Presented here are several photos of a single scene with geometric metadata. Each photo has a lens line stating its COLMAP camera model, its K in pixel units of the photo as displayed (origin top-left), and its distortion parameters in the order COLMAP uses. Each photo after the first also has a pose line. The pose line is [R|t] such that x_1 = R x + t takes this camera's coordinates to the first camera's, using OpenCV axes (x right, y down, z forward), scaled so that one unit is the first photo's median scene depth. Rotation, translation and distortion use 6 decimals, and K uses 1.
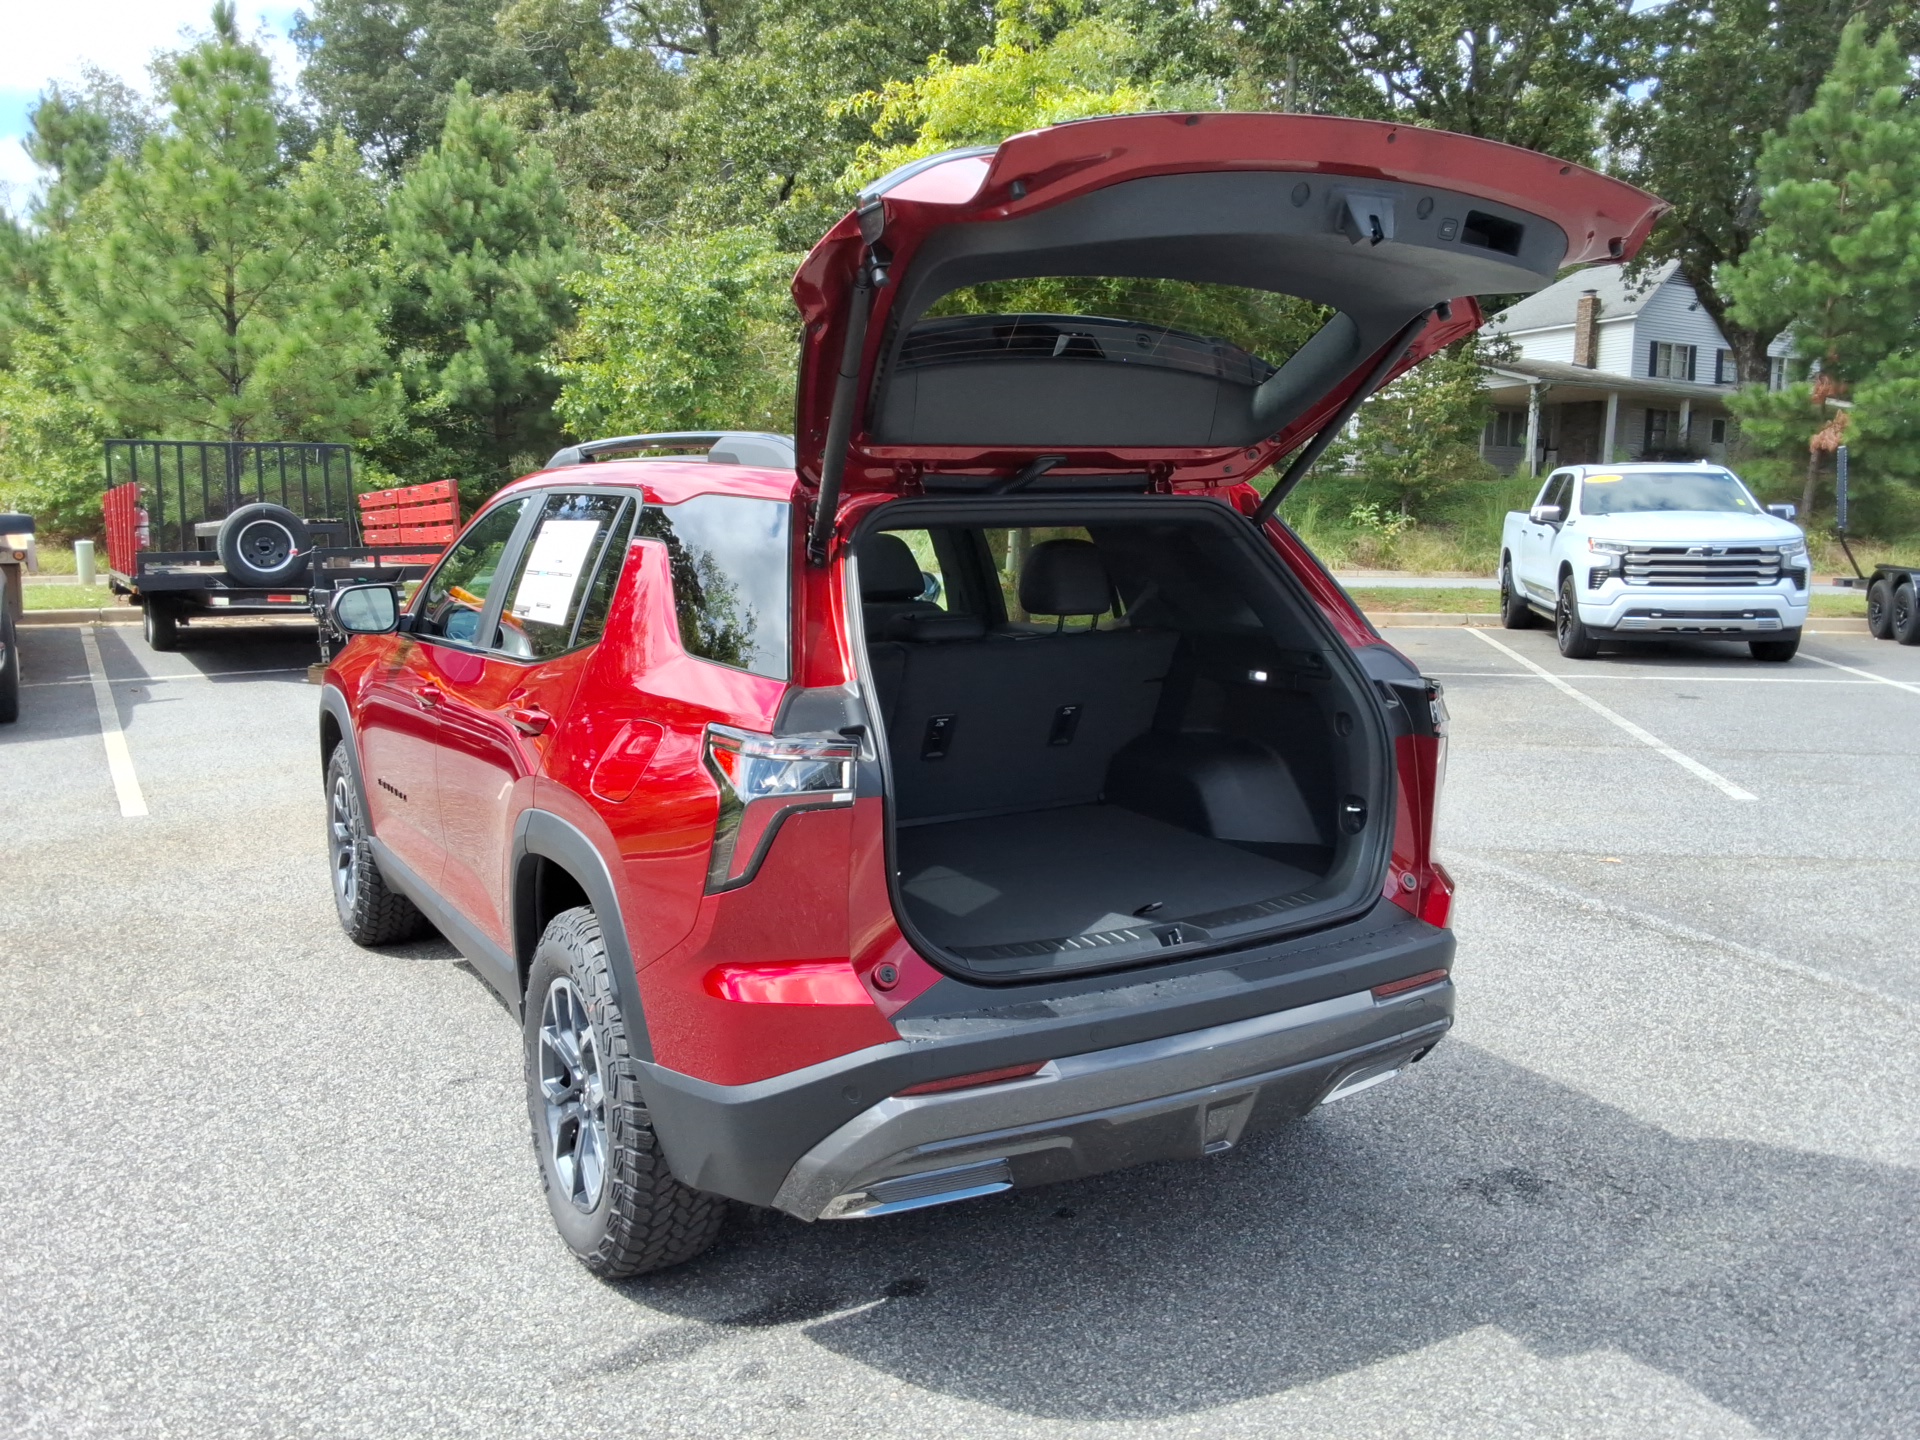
lens RADIAL K [[1539.7, 0, 973.3], [0, 1539.7, 701.8], [0, 0, 1]] dist [0.107806, -0.169069]
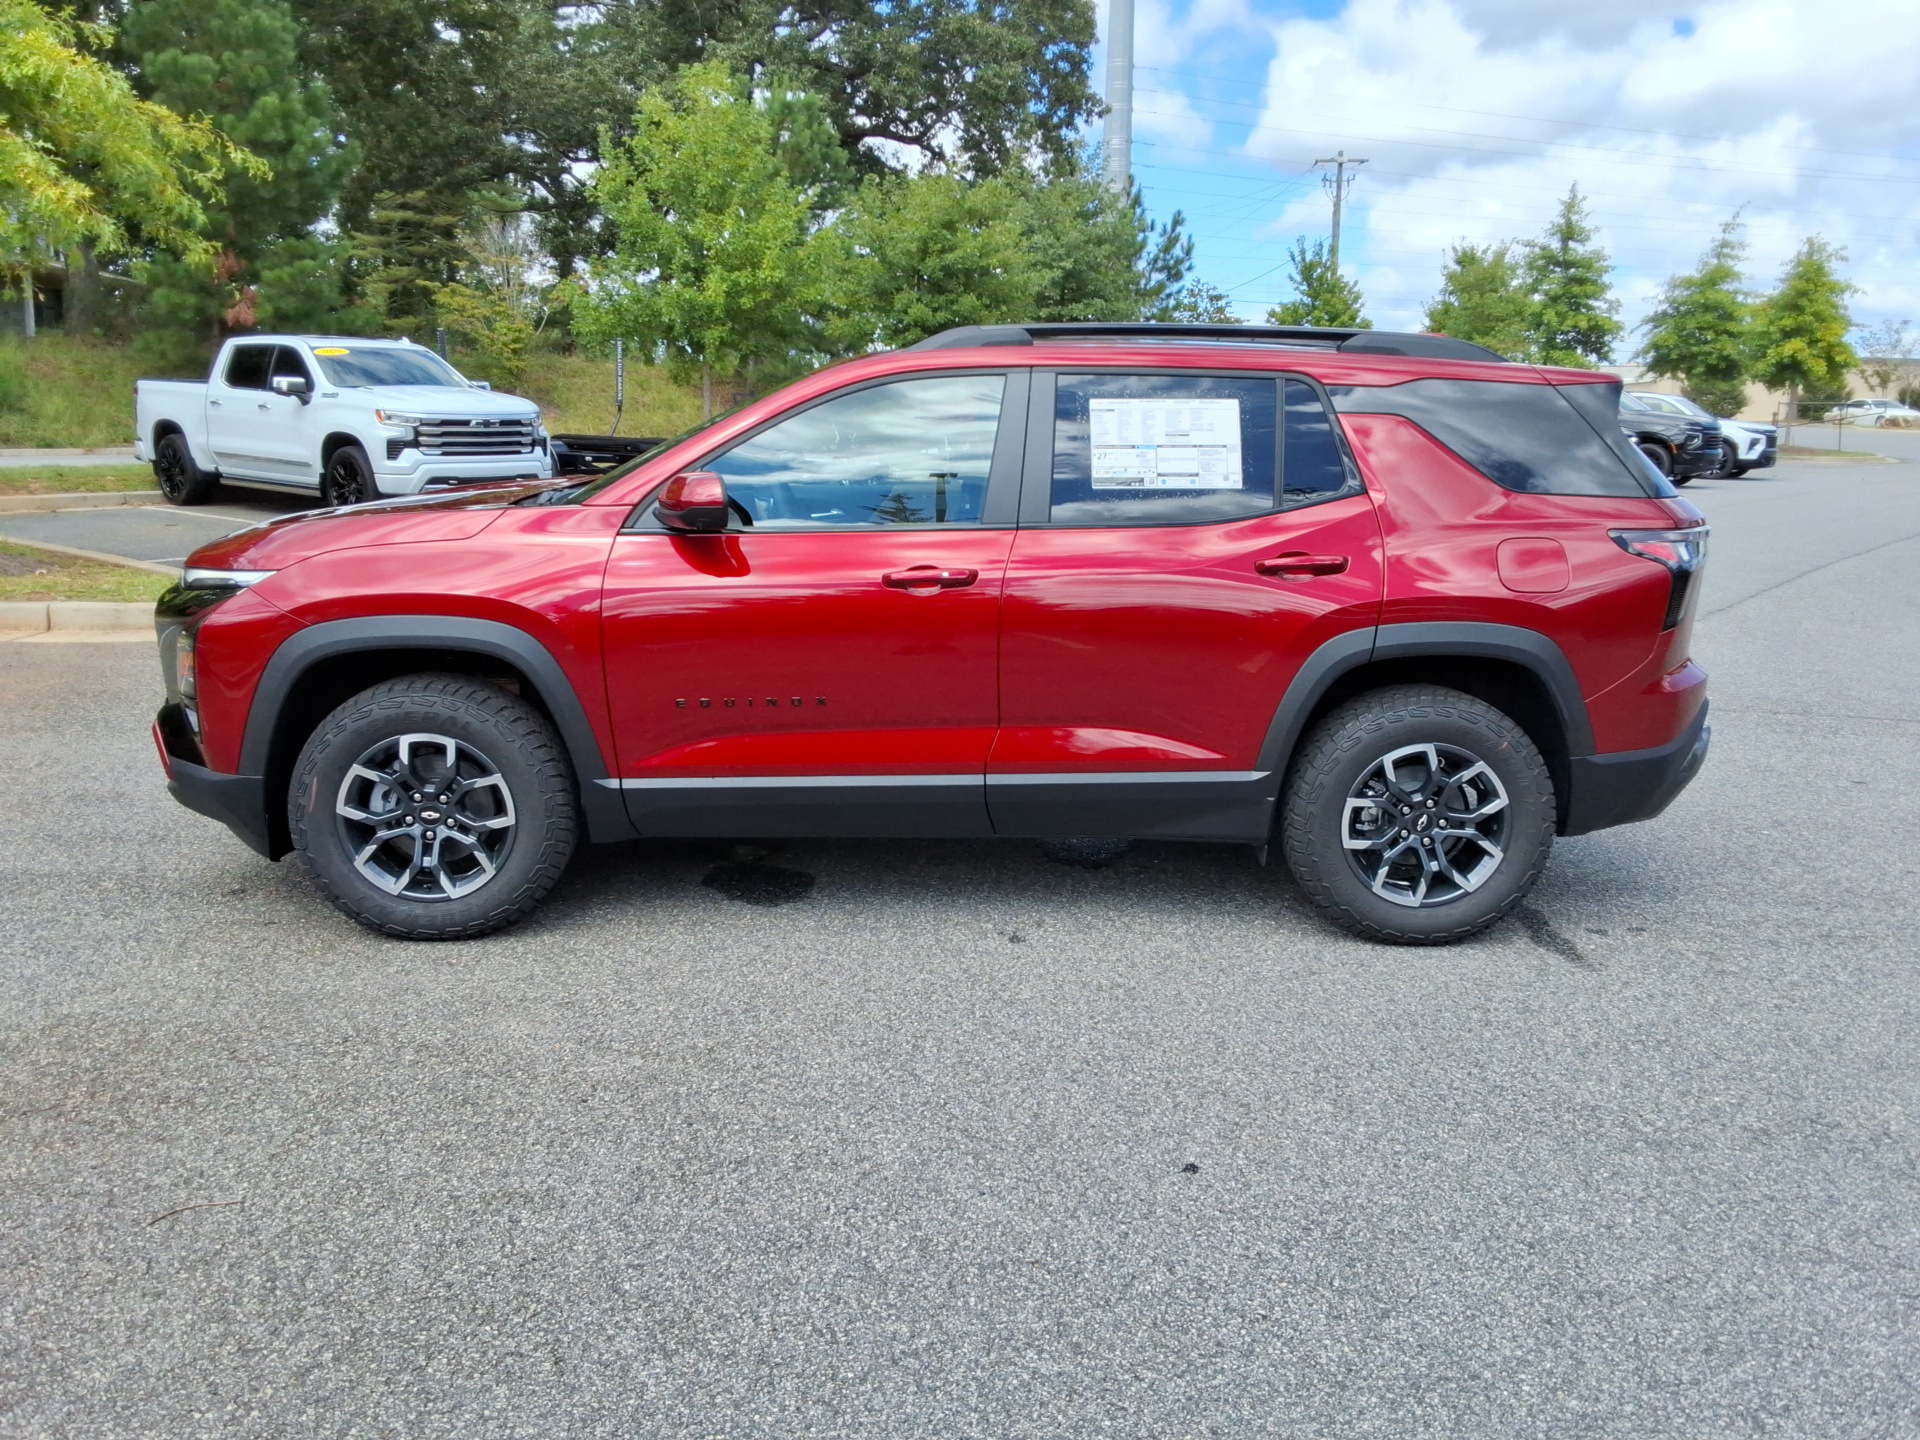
lens RADIAL K [[1536.6, 0, 980.7], [0, 1536.6, 692.7], [0, 0, 1]] dist [0.121375, -0.198019]
pose [[0.480697, -0.158646, 0.862416, -0.227991], [0.093948, 0.987155, 0.129228, -0.010627], [-0.871839, 0.018903, 0.489427, 0.096652]]
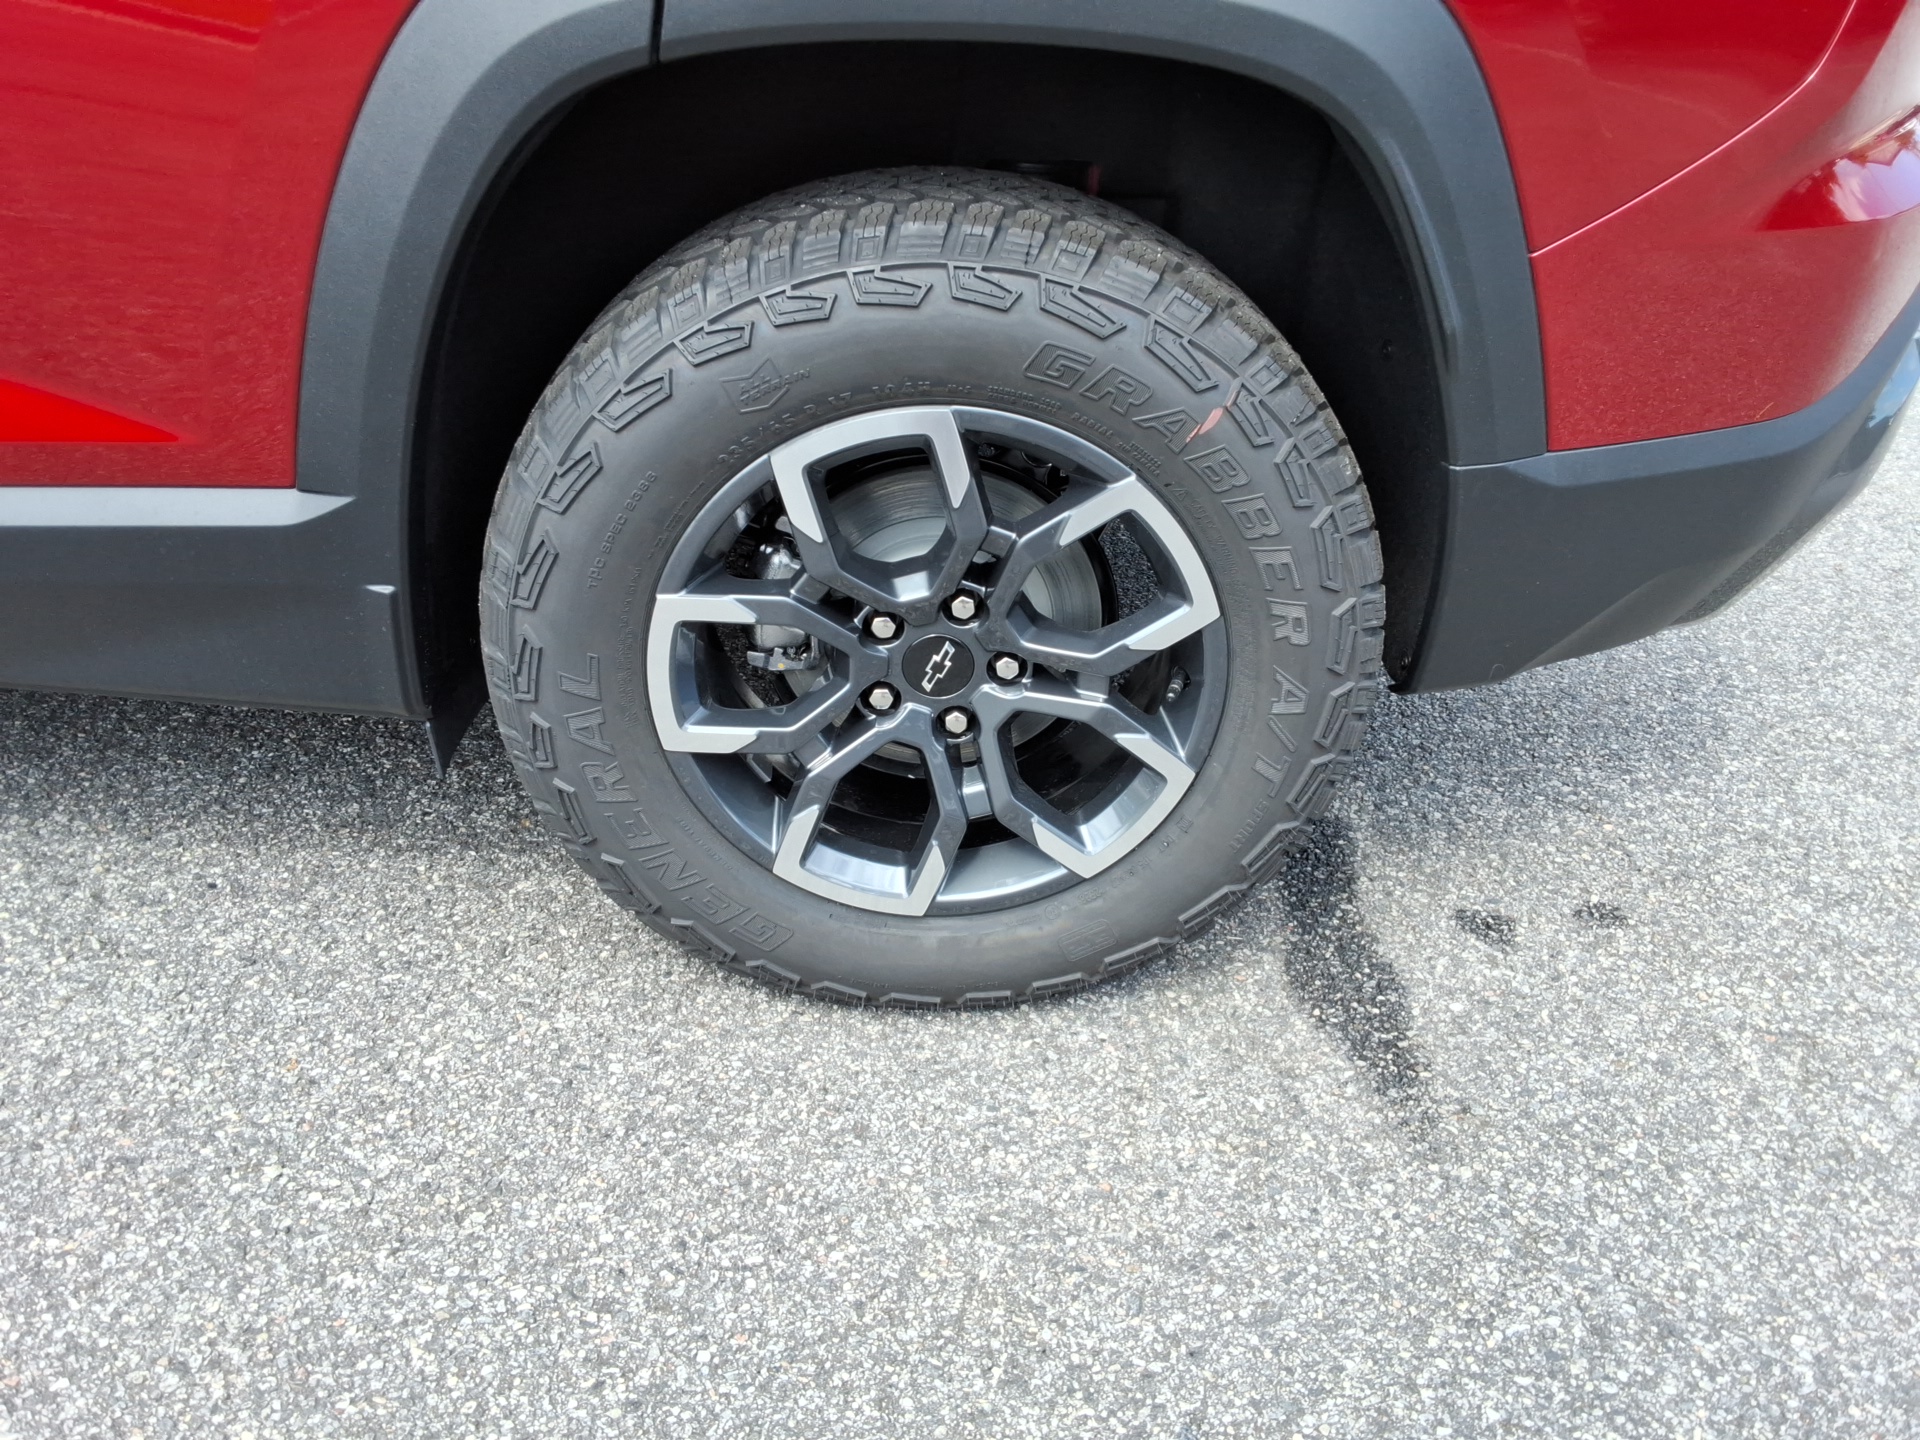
lens RADIAL K [[1539.7, 0, 973.3], [0, 1539.7, 701.8], [0, 0, 1]] dist [0.107806, -0.169069]
pose [[0.485316, -0.419224, 0.767281, -0.079847], [0.072256, 0.893783, 0.442640, 0.011646], [-0.871348, -0.159380, 0.464059, 0.115809]]
